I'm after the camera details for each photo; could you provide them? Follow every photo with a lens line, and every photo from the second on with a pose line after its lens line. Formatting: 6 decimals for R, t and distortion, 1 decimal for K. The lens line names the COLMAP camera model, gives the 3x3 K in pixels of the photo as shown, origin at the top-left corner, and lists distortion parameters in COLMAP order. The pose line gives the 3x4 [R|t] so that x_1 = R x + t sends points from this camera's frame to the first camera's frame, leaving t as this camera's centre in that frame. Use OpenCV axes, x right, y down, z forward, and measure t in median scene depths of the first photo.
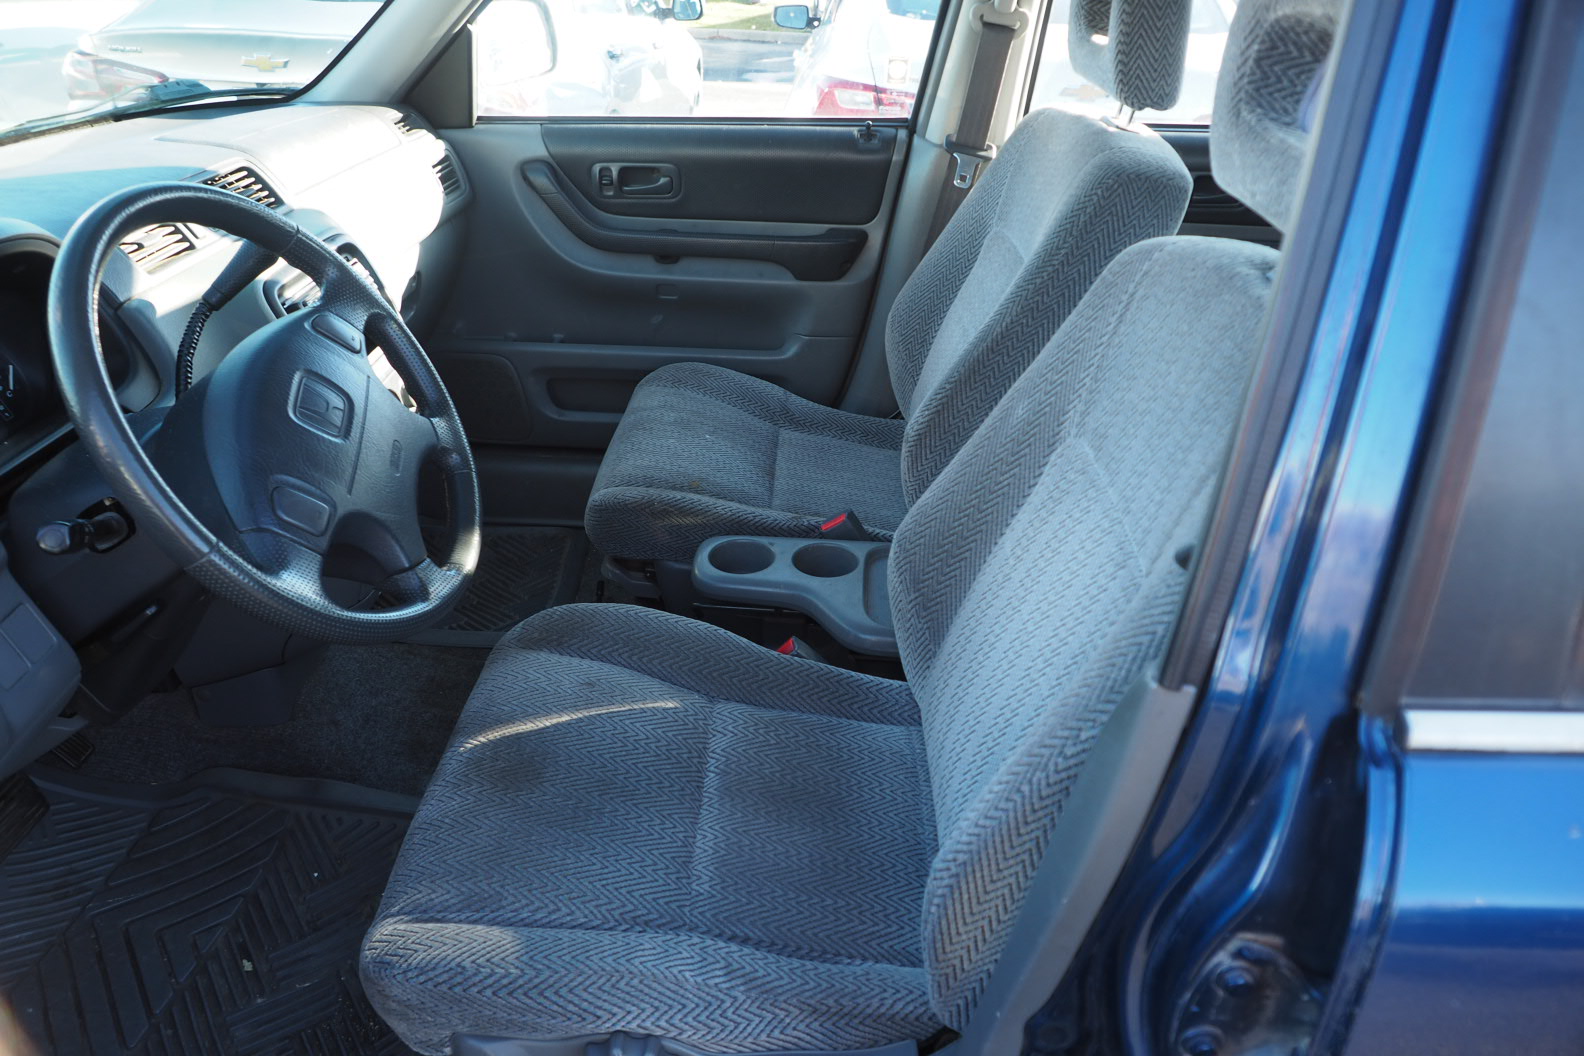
lens RADIAL K [[1143.5, 0, 792.0], [0, 1143.5, 528.0], [0, 0, 1]] dist [-0.038308, 0.000112]
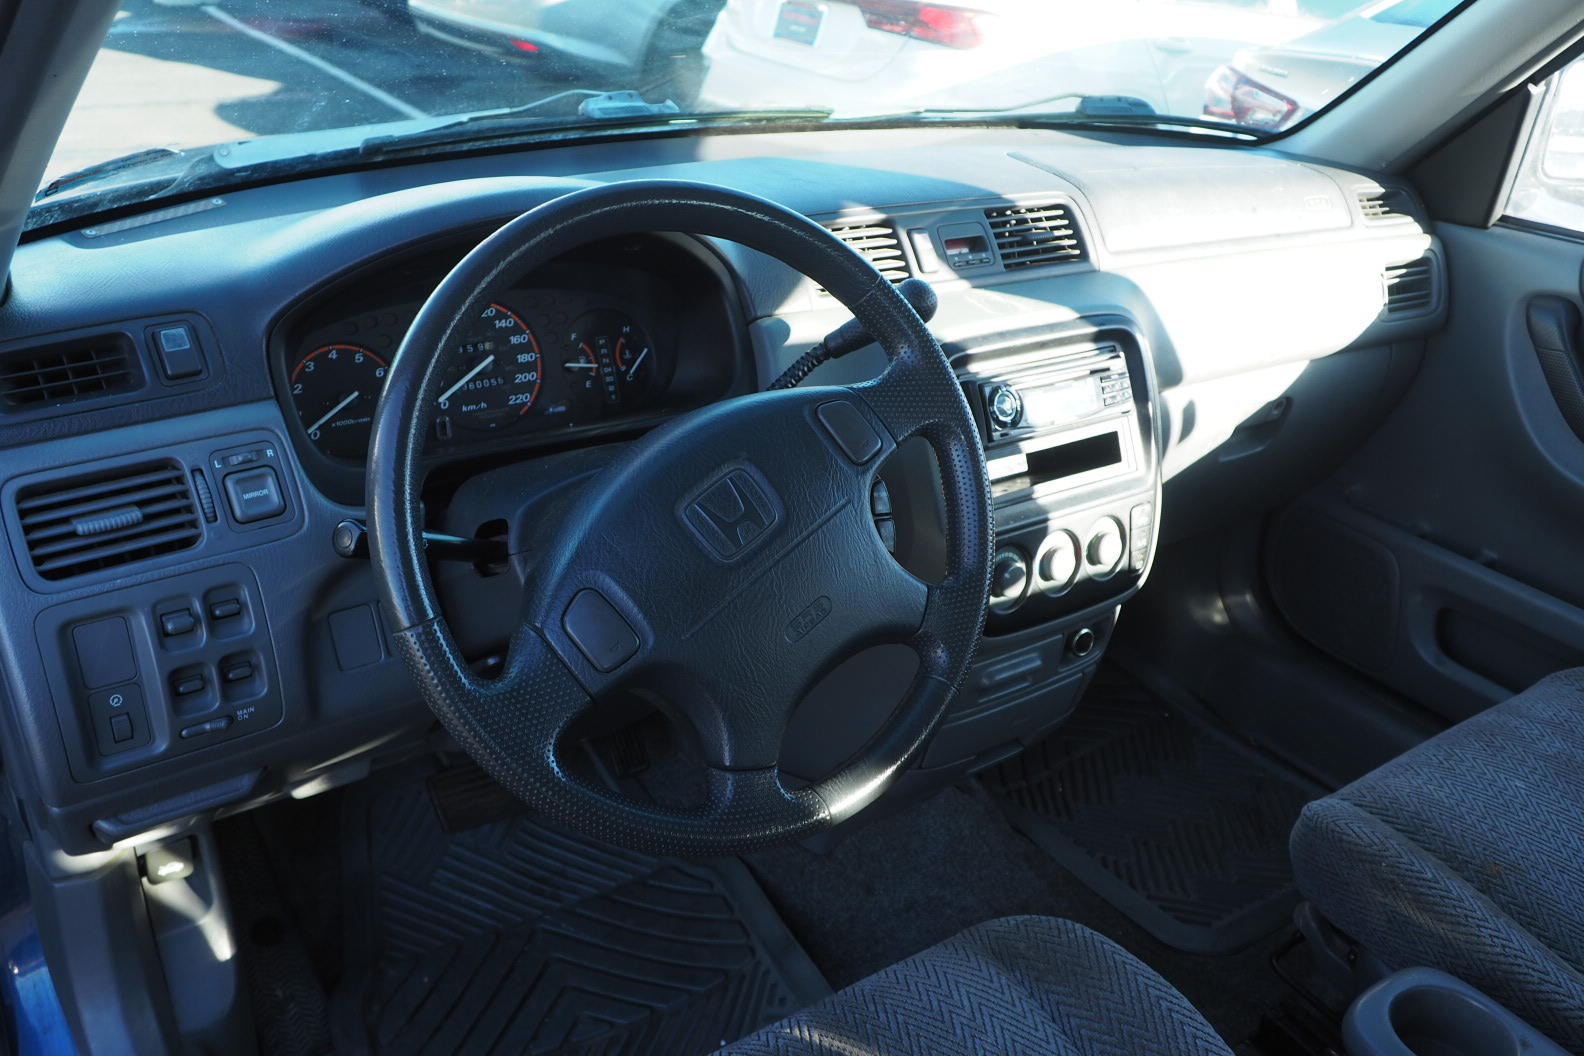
lens RADIAL K [[1339.6, 0, 792.0], [0, 1339.6, 528.0], [0, 0, 1]] dist [-0.010482, -0.003844]
pose [[0.599746, 0.359504, -0.714885, 0.112418], [-0.422657, 0.900924, 0.098476, -0.099693], [0.679460, 0.243091, 0.692273, 0.217788]]
